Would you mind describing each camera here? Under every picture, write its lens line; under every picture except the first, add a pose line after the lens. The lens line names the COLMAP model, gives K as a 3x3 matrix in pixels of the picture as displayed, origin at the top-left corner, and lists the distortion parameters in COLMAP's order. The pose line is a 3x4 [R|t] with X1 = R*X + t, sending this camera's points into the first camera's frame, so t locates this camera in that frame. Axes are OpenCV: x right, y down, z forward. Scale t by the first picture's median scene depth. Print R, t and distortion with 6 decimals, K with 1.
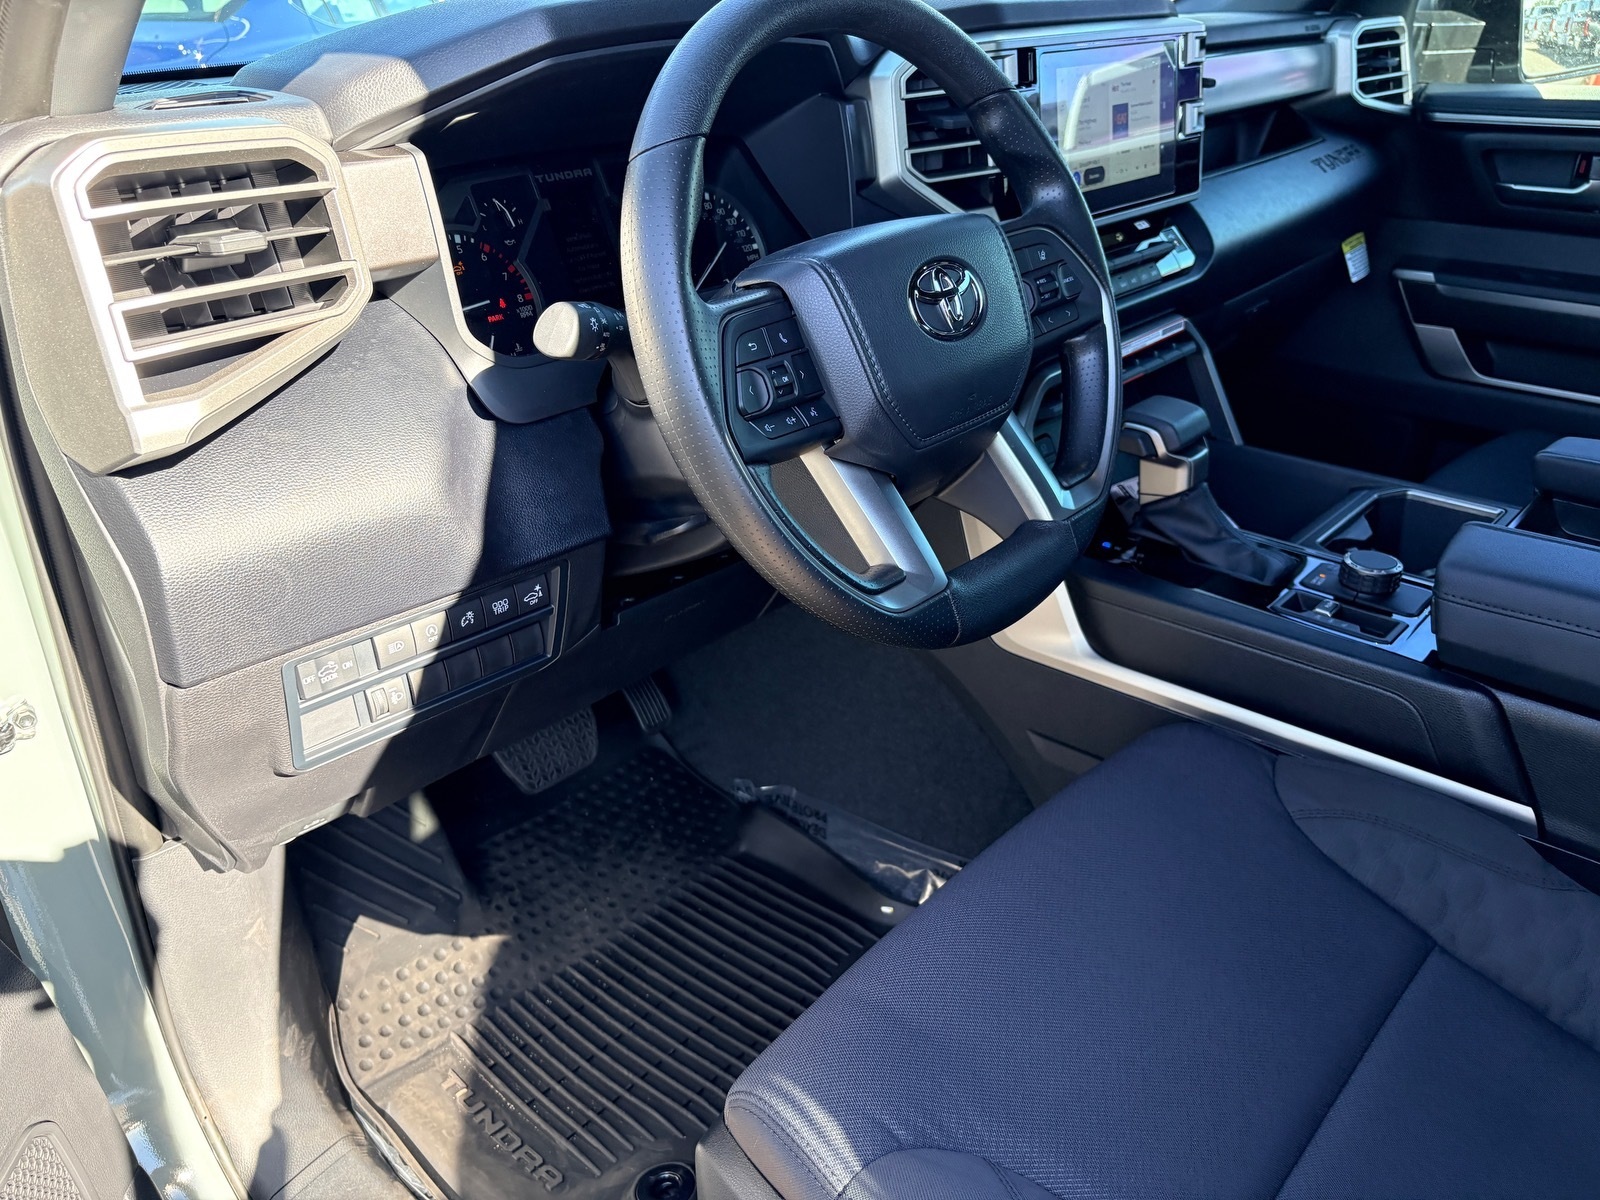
lens RADIAL K [[1279.8, 0, 800.0], [0, 1279.8, 600.0], [0, 0, 1]] dist [0.002245, -0.018422]
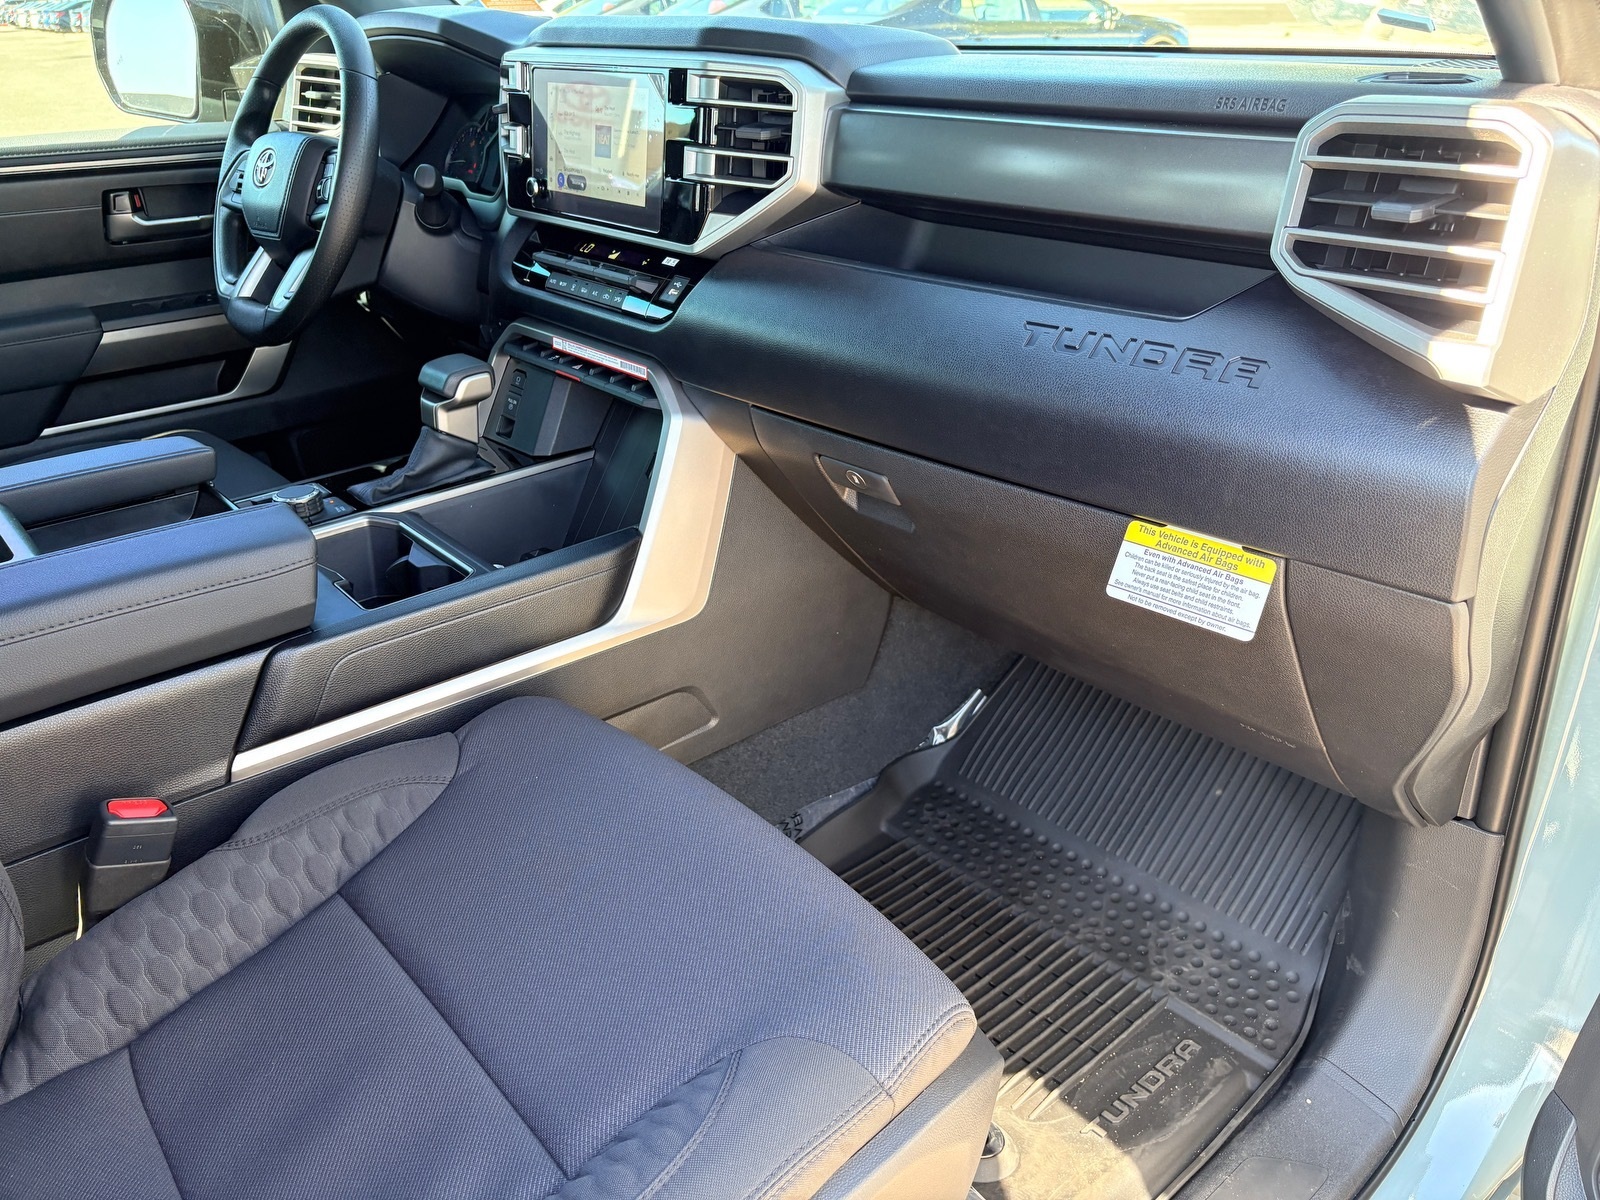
lens RADIAL K [[1214.4, 0, 800.0], [0, 1214.4, 600.0], [0, 0, 1]] dist [-0.072642, -0.003921]
pose [[-0.137390, 0.474284, -0.869586, 1.423403], [-0.402680, 0.775346, 0.486505, -0.708305], [0.904971, 0.417006, 0.084460, 1.379310]]
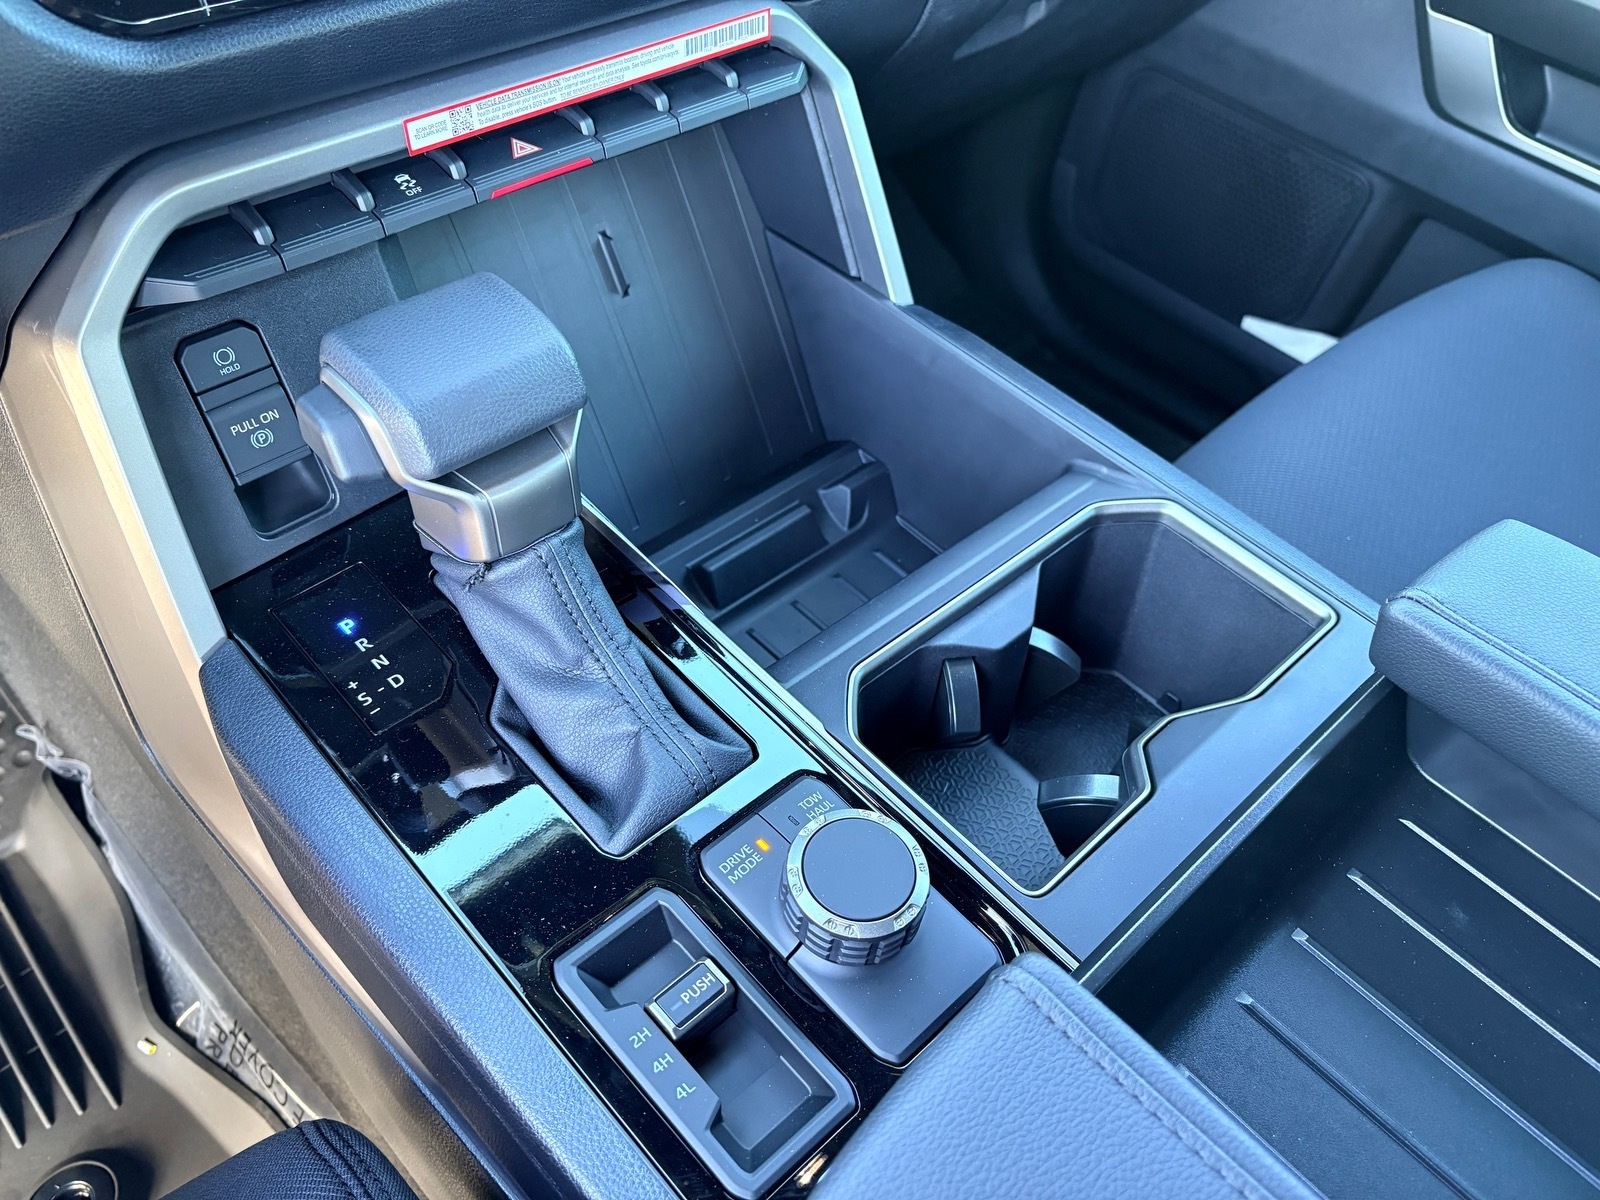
lens RADIAL K [[1279.8, 0, 800.0], [0, 1279.8, 600.0], [0, 0, 1]] dist [0.002245, -0.018422]
pose [[0.990036, 0.139864, 0.016330, 0.412737], [-0.136582, 0.925582, 0.353049, -0.238290], [0.034264, -0.351761, 0.935462, 0.678008]]
